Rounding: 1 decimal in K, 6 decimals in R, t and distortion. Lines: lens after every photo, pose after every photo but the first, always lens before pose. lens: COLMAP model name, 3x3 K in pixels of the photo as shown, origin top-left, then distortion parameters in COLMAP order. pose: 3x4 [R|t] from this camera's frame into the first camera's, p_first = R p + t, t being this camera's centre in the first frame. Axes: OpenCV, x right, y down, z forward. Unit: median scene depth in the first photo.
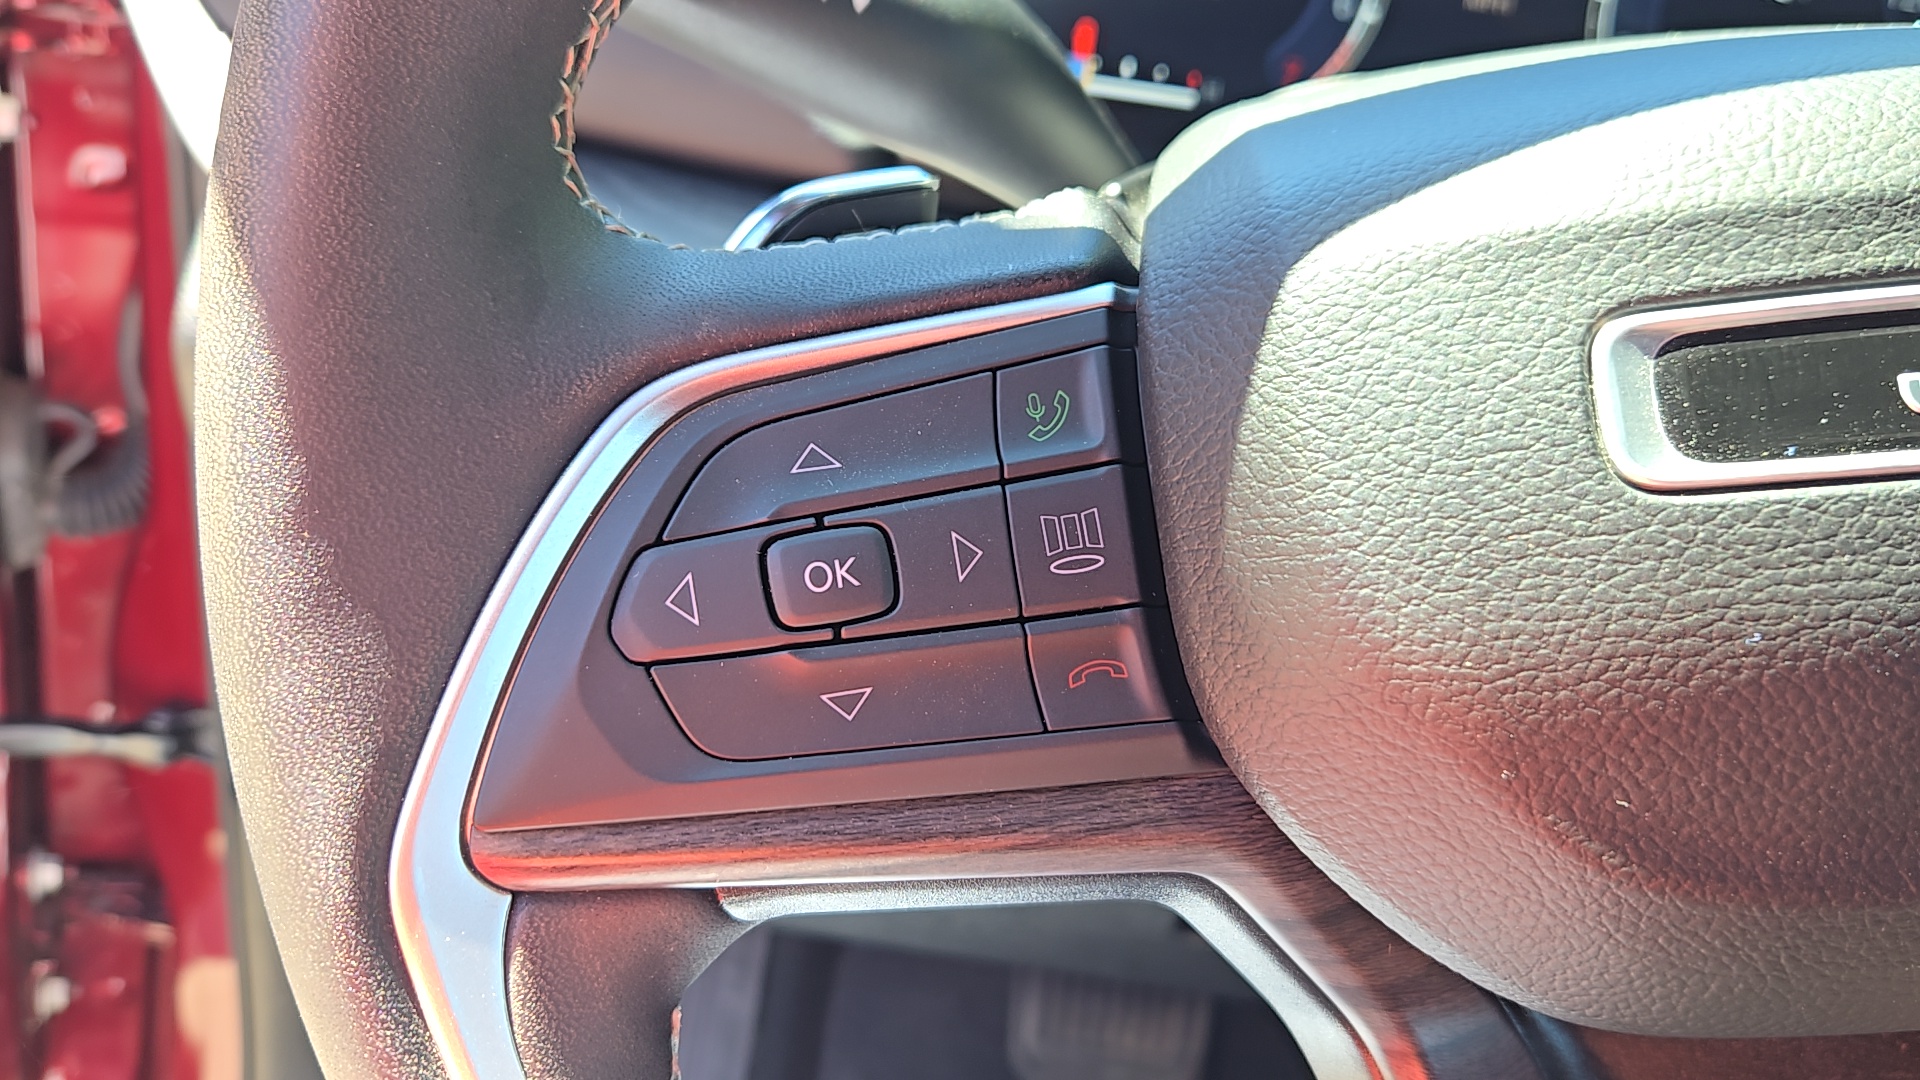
lens RADIAL K [[1628.9, 0, 951.4], [0, 1628.9, 517.3], [0, 0, 1]] dist [0.001079, -0.061302]
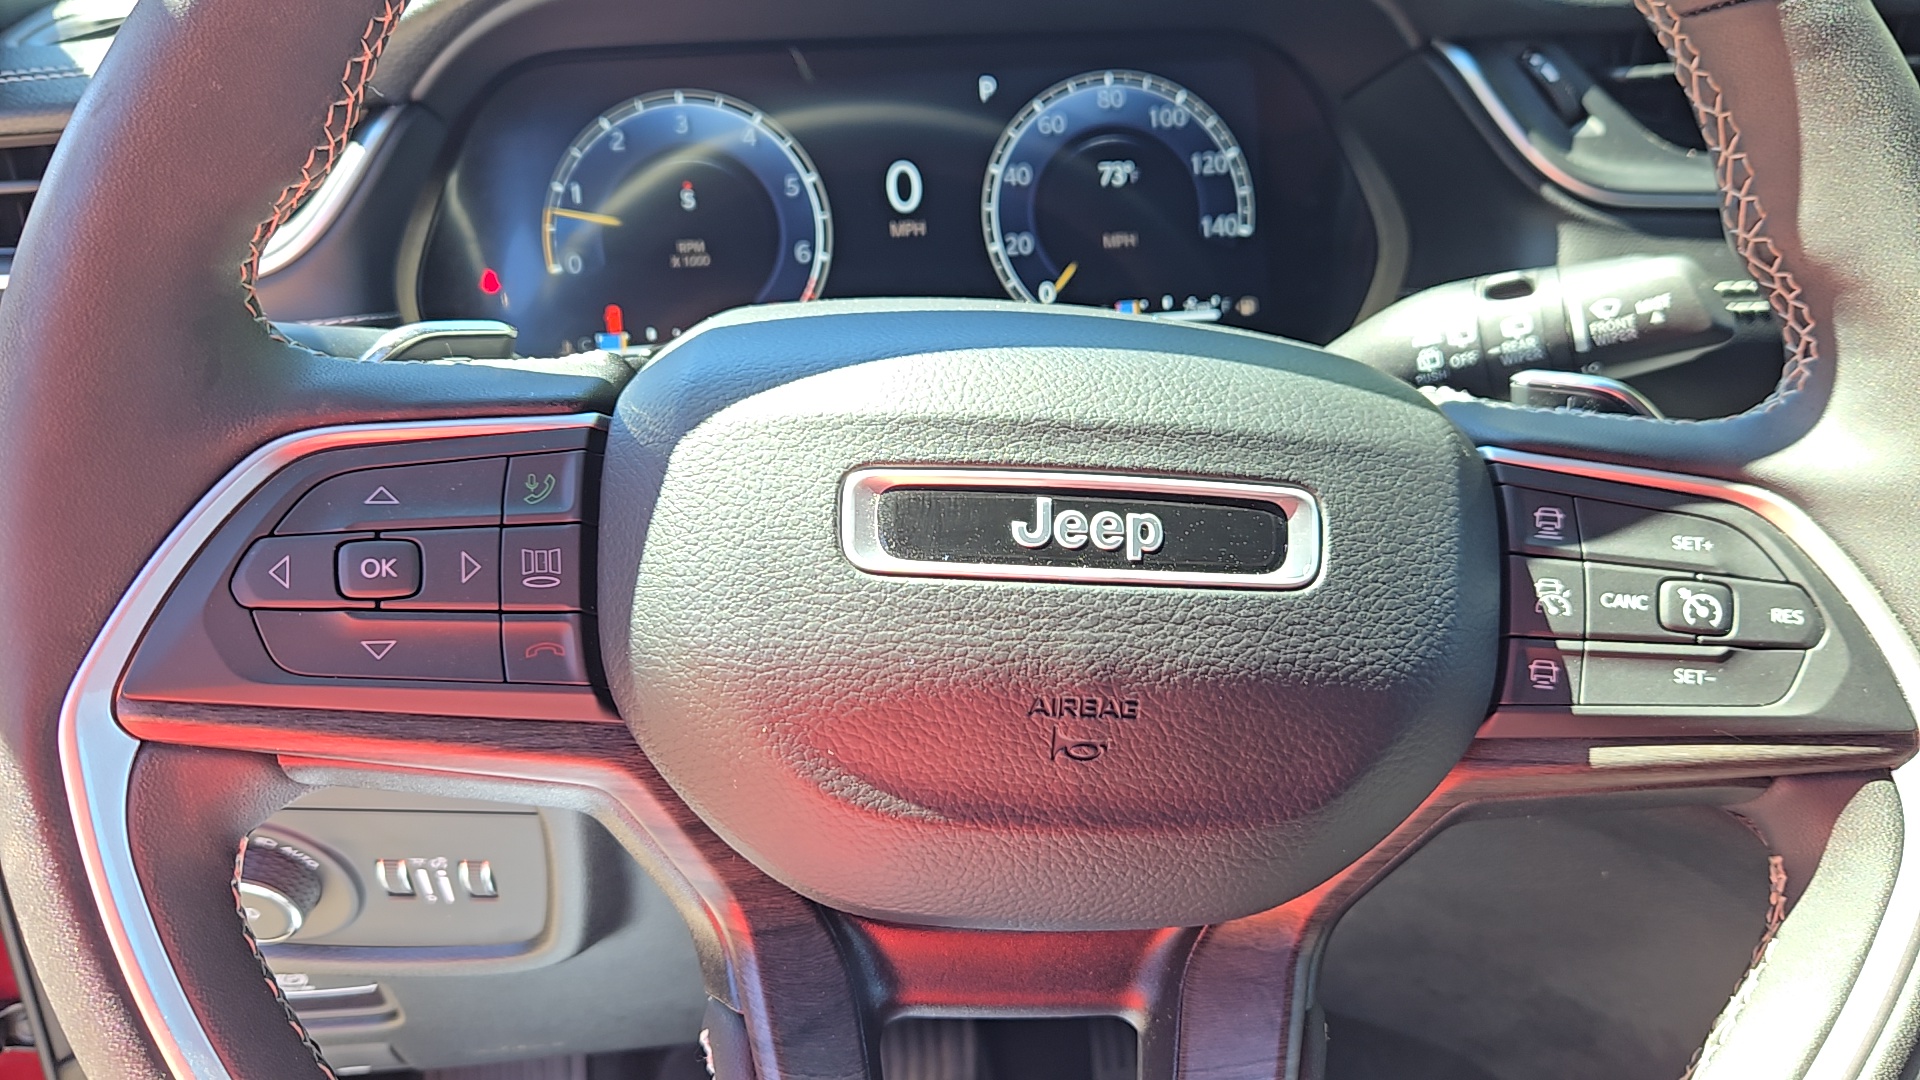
lens RADIAL K [[1596.6, 0, 960.0], [0, 1596.6, 540.0], [0, 0, 1]] dist [0.000463, -0.018496]
pose [[0.984542, 0.121045, 0.126588, 0.297613], [-0.111992, 0.990770, -0.076365, 0.065766], [-0.134664, 0.061008, 0.989012, -0.662396]]
